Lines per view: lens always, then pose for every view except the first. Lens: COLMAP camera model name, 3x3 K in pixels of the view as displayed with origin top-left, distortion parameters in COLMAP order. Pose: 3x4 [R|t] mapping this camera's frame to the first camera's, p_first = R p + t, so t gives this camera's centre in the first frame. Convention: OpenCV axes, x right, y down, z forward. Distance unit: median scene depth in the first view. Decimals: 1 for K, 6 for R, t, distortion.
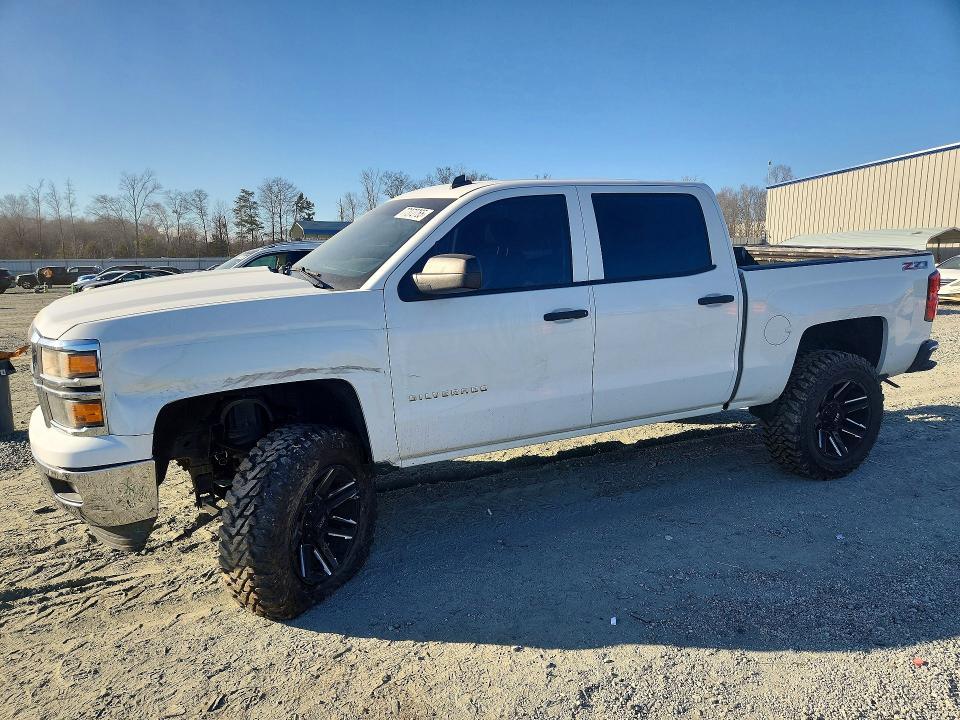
lens RADIAL K [[726.7, 0, 480.0], [0, 726.7, 360.0], [0, 0, 1]] dist [0.059874, -0.002733]
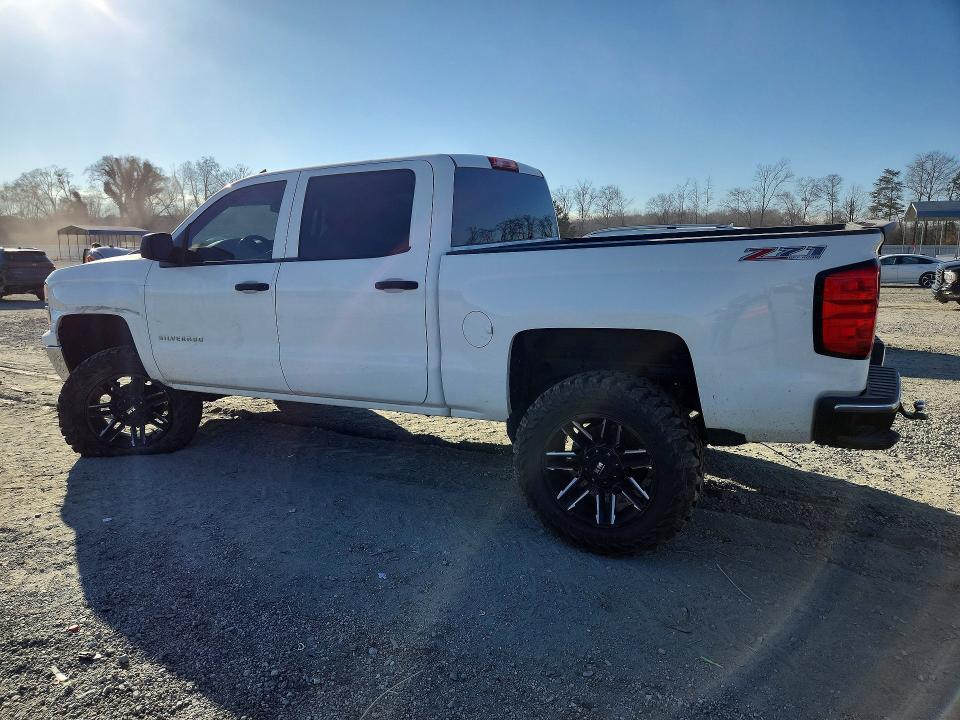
lens RADIAL K [[743.3, 0, 480.0], [0, 743.3, 360.0], [0, 0, 1]] dist [0.004314, 0.012919]
pose [[0.501521, 0.135484, -0.854471, 0.269449], [-0.126457, 0.988534, 0.082519, -0.018615], [0.855854, 0.066669, 0.512903, 0.147628]]
